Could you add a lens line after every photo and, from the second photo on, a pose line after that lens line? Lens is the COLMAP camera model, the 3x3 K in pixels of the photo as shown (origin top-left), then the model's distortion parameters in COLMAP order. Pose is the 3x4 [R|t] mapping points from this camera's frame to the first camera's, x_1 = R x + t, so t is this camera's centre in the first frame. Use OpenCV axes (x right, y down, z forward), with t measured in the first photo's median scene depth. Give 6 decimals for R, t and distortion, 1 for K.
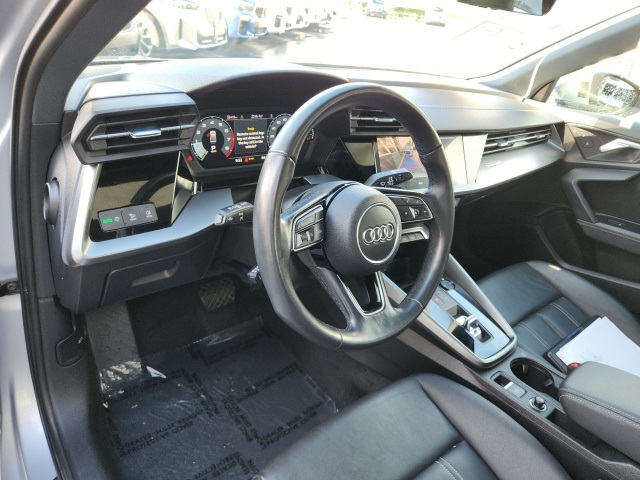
lens RADIAL K [[426.3, 0, 319.5], [0, 426.3, 243.6], [0, 0, 1]] dist [0.061057, -0.046655]
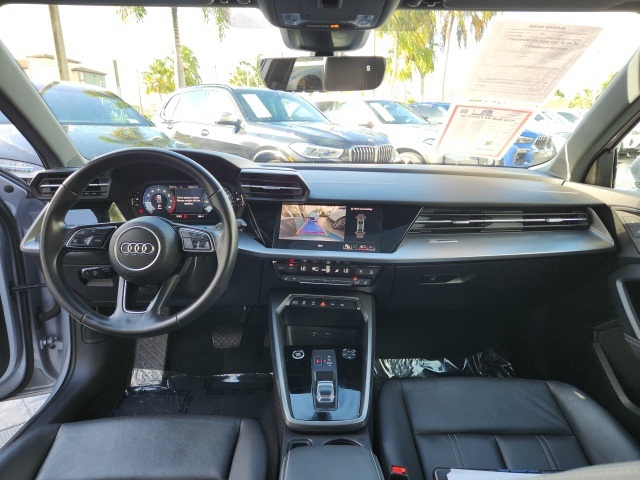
lens RADIAL K [[426.3, 0, 324.7], [0, 426.3, 241.3], [0, 0, 1]] dist [0.061057, -0.046655]
pose [[0.786977, 0.029820, -0.616261, 1.054670], [-0.209906, 0.952190, -0.221979, 0.097981], [0.580178, 0.304049, 0.755611, 0.223163]]
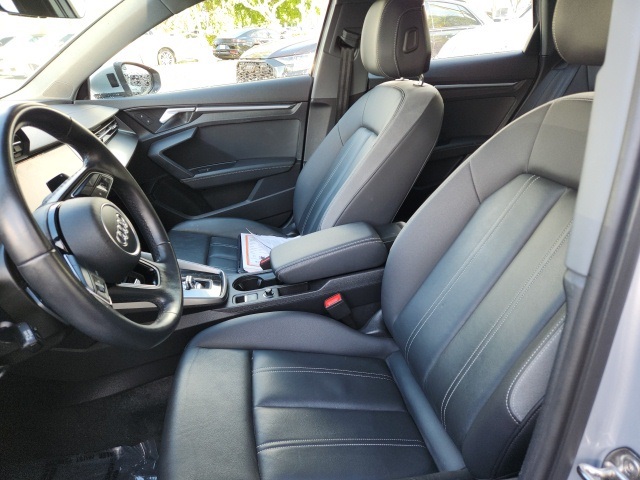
lens RADIAL K [[426.3, 0, 317.7], [0, 426.3, 240.4], [0, 0, 1]] dist [0.061057, -0.046655]
pose [[0.478655, -0.502935, 0.719684, -0.277927], [0.516168, 0.824264, 0.232720, 0.002949], [-0.710253, 0.260085, 0.654137, -0.018717]]
